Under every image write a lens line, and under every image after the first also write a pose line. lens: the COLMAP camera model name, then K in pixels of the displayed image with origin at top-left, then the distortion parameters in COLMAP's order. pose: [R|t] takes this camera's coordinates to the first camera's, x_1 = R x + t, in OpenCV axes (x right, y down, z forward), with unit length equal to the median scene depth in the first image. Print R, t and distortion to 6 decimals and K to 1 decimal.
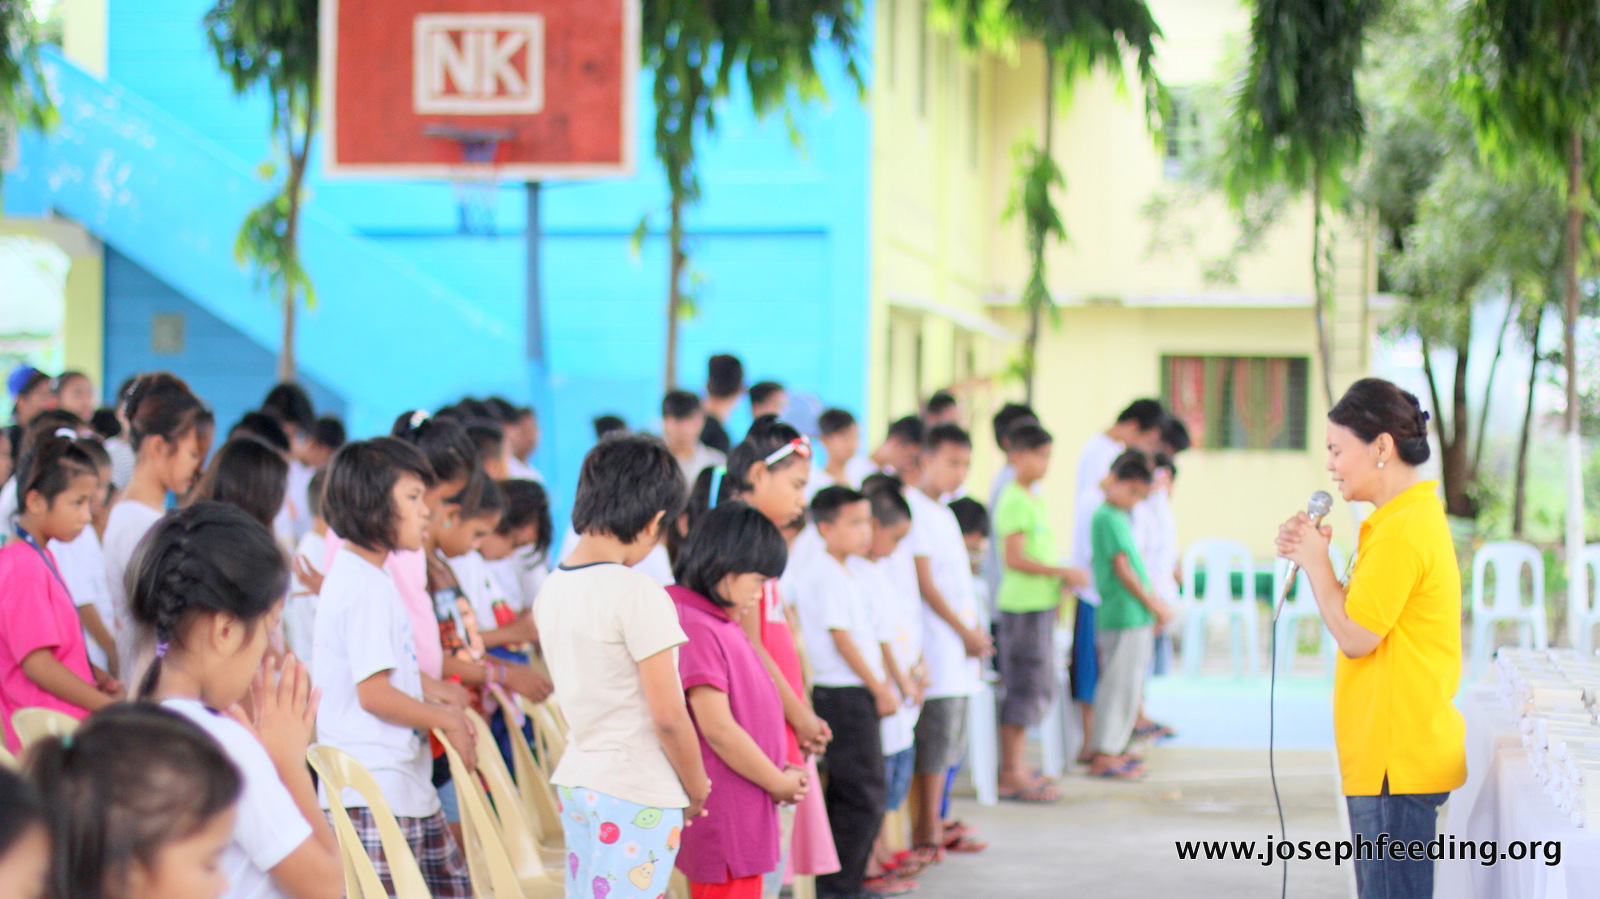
lens RADIAL K [[3766.7, 0, 800.0], [0, 3766.7, 449.5], [0, 0, 1]] dist [0.024682, -0.520637]
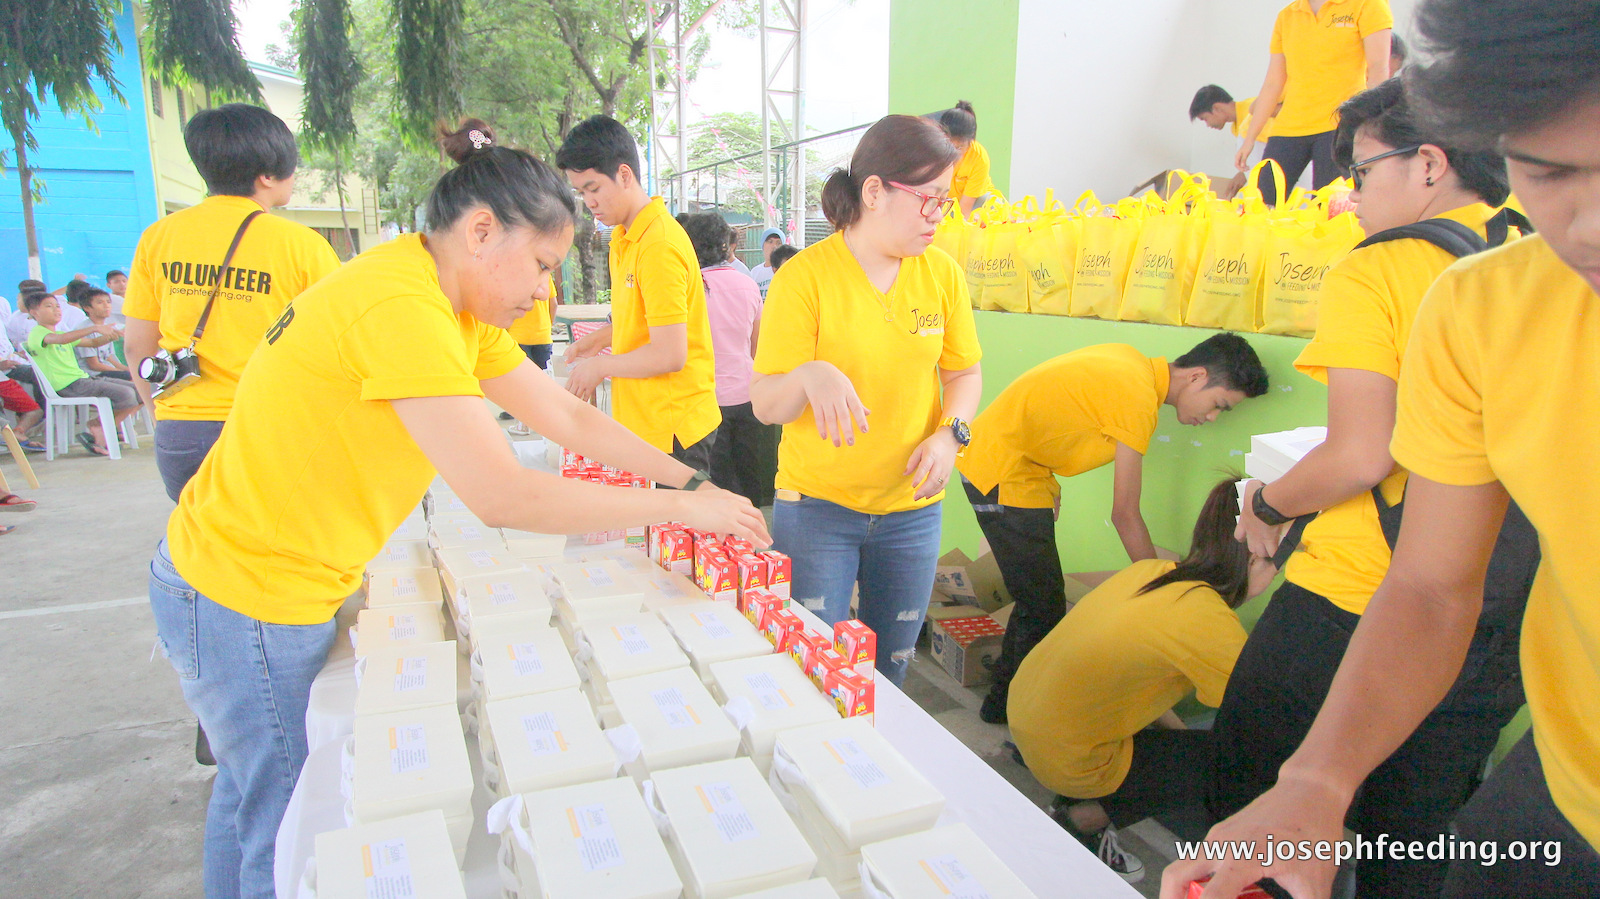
lens RADIAL K [[1041.2, 0, 800.0], [0, 1041.2, 449.5], [0, 0, 1]] dist [0.000754, 0.000599]
pose [[0.866640, -0.096051, 0.489601, 0.045680], [0.006900, 0.983508, 0.180734, 0.001463], [-0.498886, -0.153253, 0.853010, 0.216260]]
